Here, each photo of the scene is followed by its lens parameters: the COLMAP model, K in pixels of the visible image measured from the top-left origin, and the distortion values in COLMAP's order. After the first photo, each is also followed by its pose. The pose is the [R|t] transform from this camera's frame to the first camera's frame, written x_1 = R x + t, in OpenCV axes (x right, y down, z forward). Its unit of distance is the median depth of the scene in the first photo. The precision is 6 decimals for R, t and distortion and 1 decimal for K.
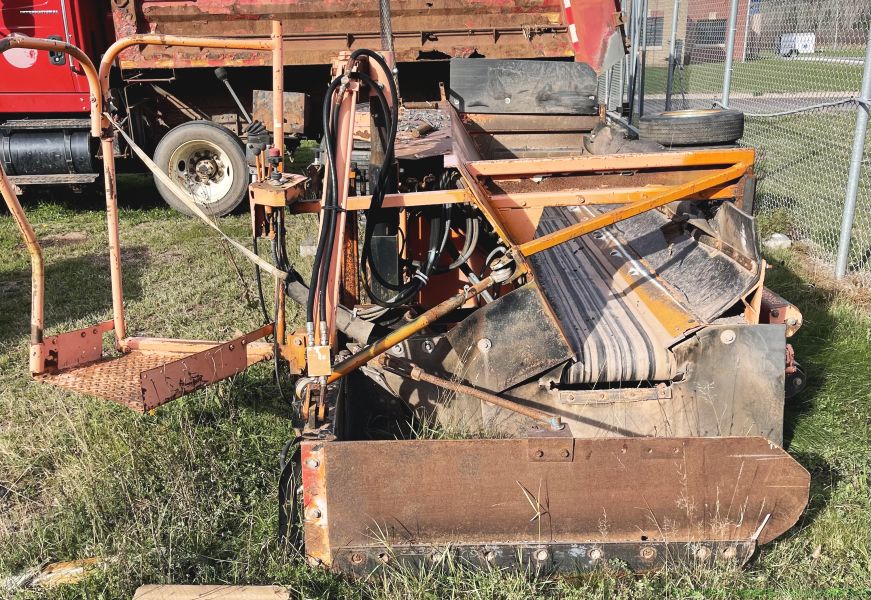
lens RADIAL K [[792.7, 0, 435.5], [0, 792.7, 300.0], [0, 0, 1]] dist [0.007110, 0.011153]
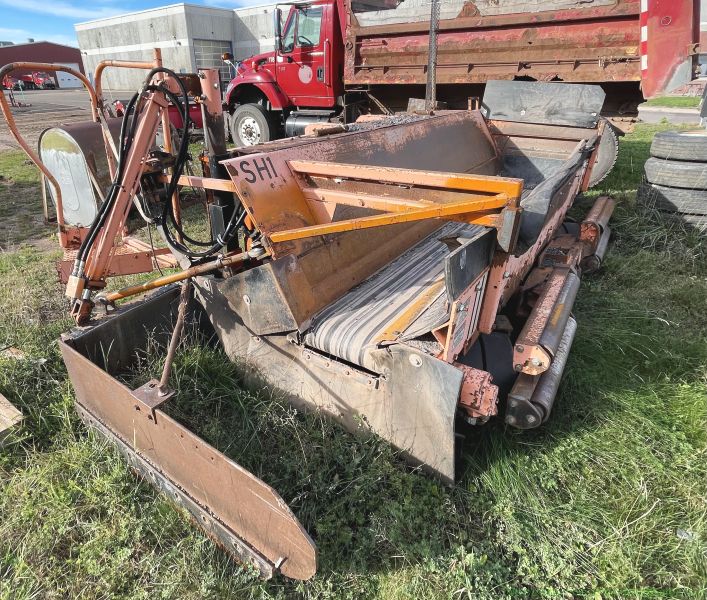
lens RADIAL K [[396.4, 0, 352.5], [0, 396.4, 255.2], [0, 0, 1]] dist [-0.003490, 0.000800]
pose [[0.830621, 0.236236, -0.504243, 0.248328], [-0.173700, 0.970286, 0.168445, -0.075051], [0.529053, -0.052327, 0.846974, 0.245800]]
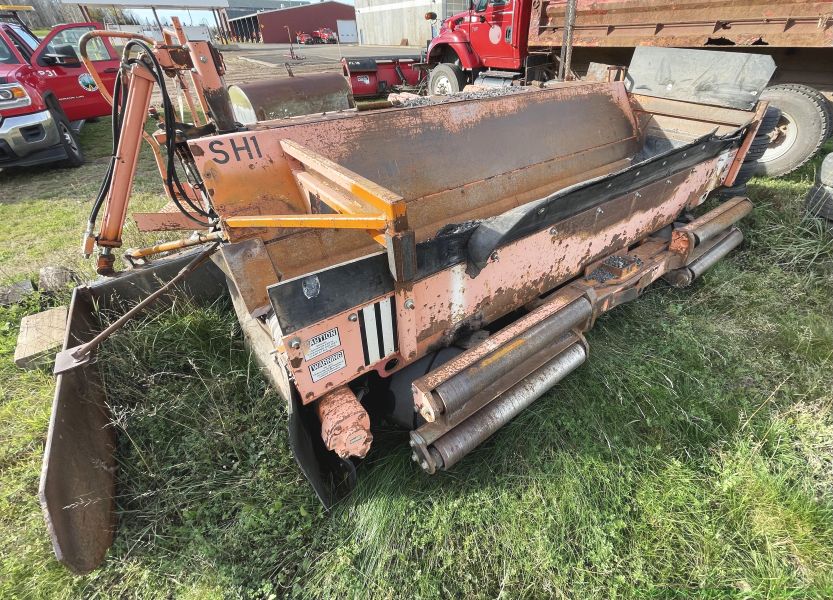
lens RADIAL K [[352.5, 0, 485.4], [0, 352.5, 247.6], [0, 0, 1]] dist [0.001268, -0.000125]
pose [[0.649928, 0.403022, -0.644334, 0.346435], [-0.235418, 0.912873, 0.333527, -0.141593], [0.722614, -0.065081, 0.688181, 0.417015]]
